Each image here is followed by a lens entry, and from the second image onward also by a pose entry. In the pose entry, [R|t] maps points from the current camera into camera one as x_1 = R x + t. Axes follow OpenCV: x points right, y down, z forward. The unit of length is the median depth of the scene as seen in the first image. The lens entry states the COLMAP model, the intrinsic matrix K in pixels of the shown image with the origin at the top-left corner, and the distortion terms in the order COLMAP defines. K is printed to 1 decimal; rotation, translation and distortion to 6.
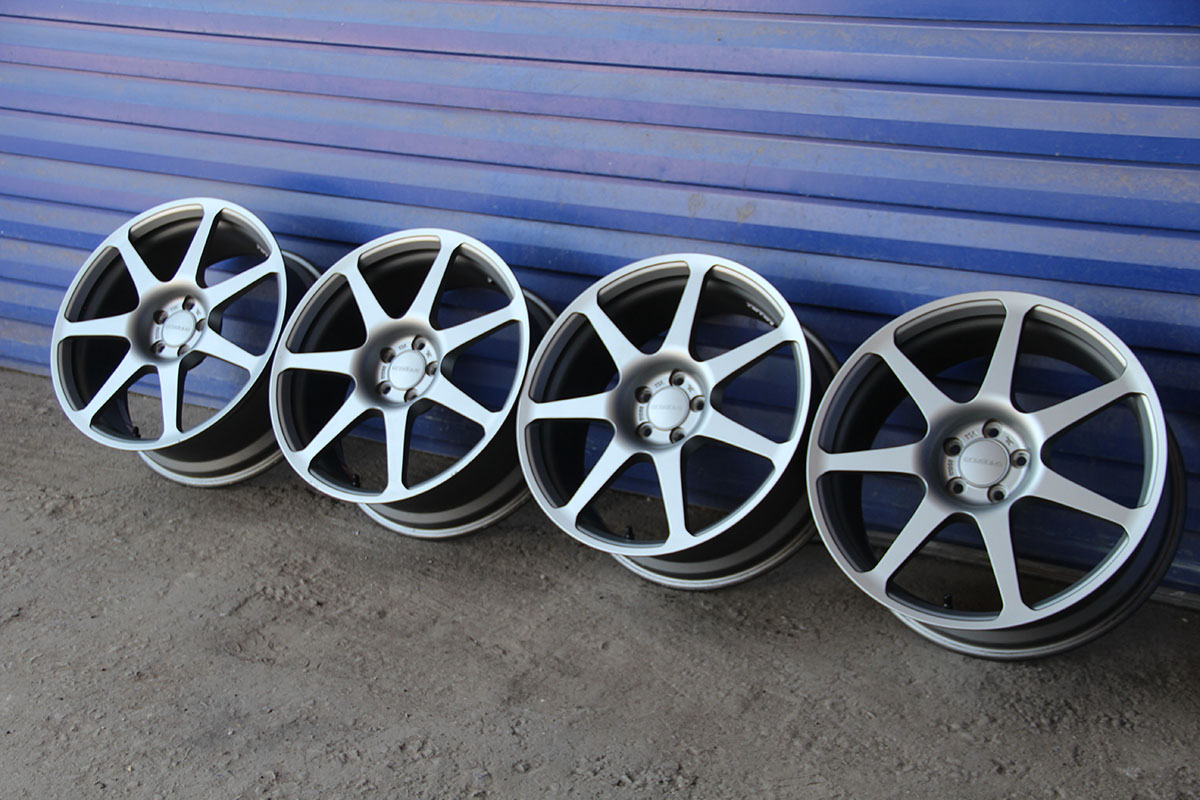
lens RADIAL K [[1817.3, 0, 535.3], [0, 1817.3, 397.5], [0, 0, 1]] dist [0.101146, 0.000000]
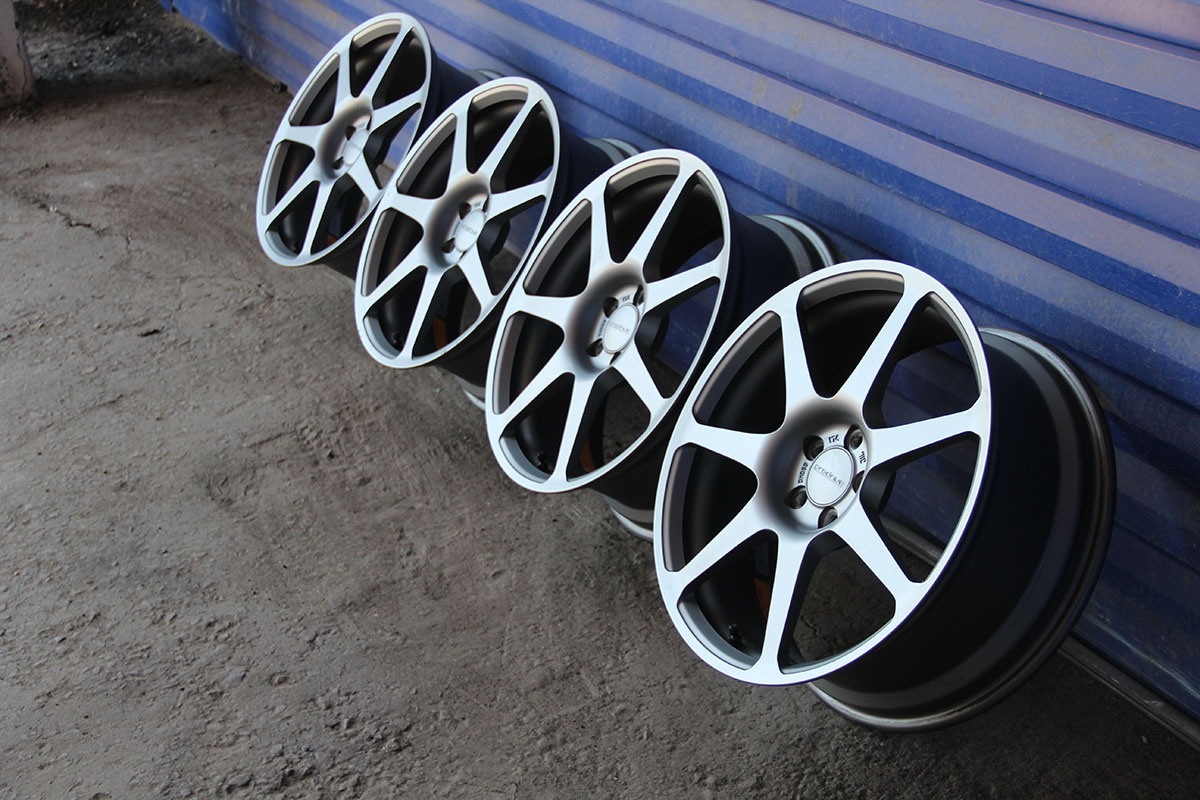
lens RADIAL K [[1817.3, 0, 593.8], [0, 1817.3, 409.0], [0, 0, 1]] dist [0.101146, 0.000000]
pose [[0.840606, 0.211367, -0.498703, 0.549446], [-0.139216, 0.974097, 0.178194, -0.119561], [0.523450, -0.080363, 0.848258, 0.284510]]
